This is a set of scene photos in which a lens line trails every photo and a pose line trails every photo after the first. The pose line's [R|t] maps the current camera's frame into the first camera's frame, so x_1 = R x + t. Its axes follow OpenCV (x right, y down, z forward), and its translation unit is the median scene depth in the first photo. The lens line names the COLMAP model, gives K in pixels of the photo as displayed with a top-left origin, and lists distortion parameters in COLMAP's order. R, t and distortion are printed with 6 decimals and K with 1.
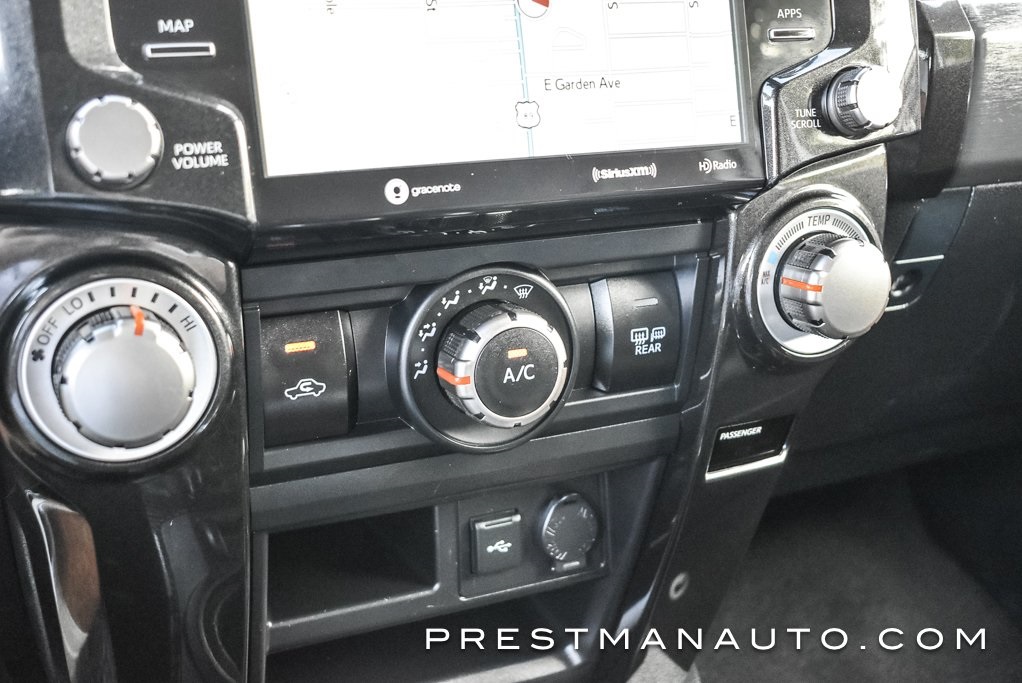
lens RADIAL K [[1168.4, 0, 509.1], [0, 1168.4, 342.6], [0, 0, 1]] dist [-0.027160, 0.000000]
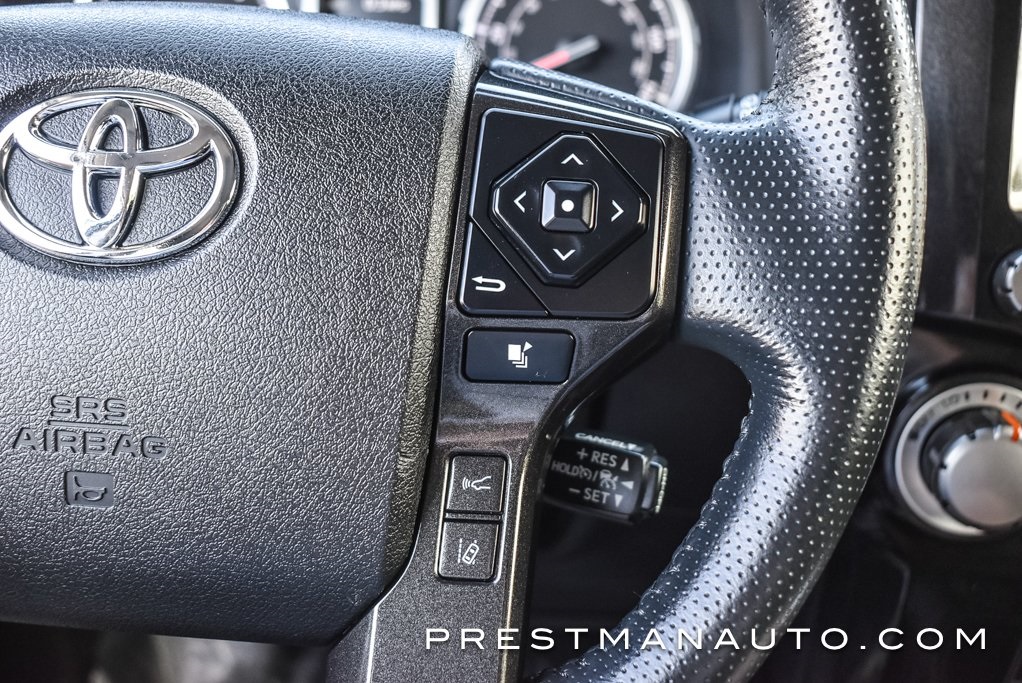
lens RADIAL K [[1168.4, 0, 511.5], [0, 1168.4, 308.8], [0, 0, 1]] dist [-0.027160, 0.000000]
pose [[0.868086, 0.165373, -0.468059, -0.189398], [-0.164188, 0.985462, 0.043670, -0.087753], [0.468476, 0.038940, 0.882618, -0.231730]]
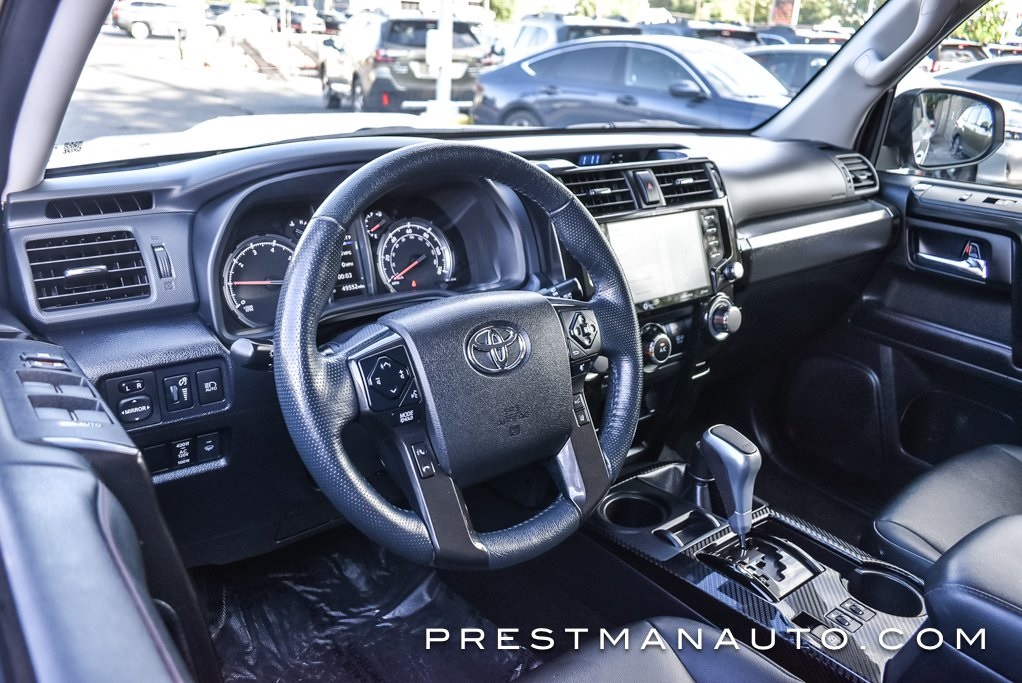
lens RADIAL K [[778.5, 0, 503.5], [0, 778.5, 340.8], [0, 0, 1]] dist [-0.027512, 0.017980]
pose [[0.970353, -0.102017, 0.219108, -1.058247], [0.111570, 0.993253, -0.031644, 0.019734], [-0.214401, 0.055152, 0.975187, -1.382579]]
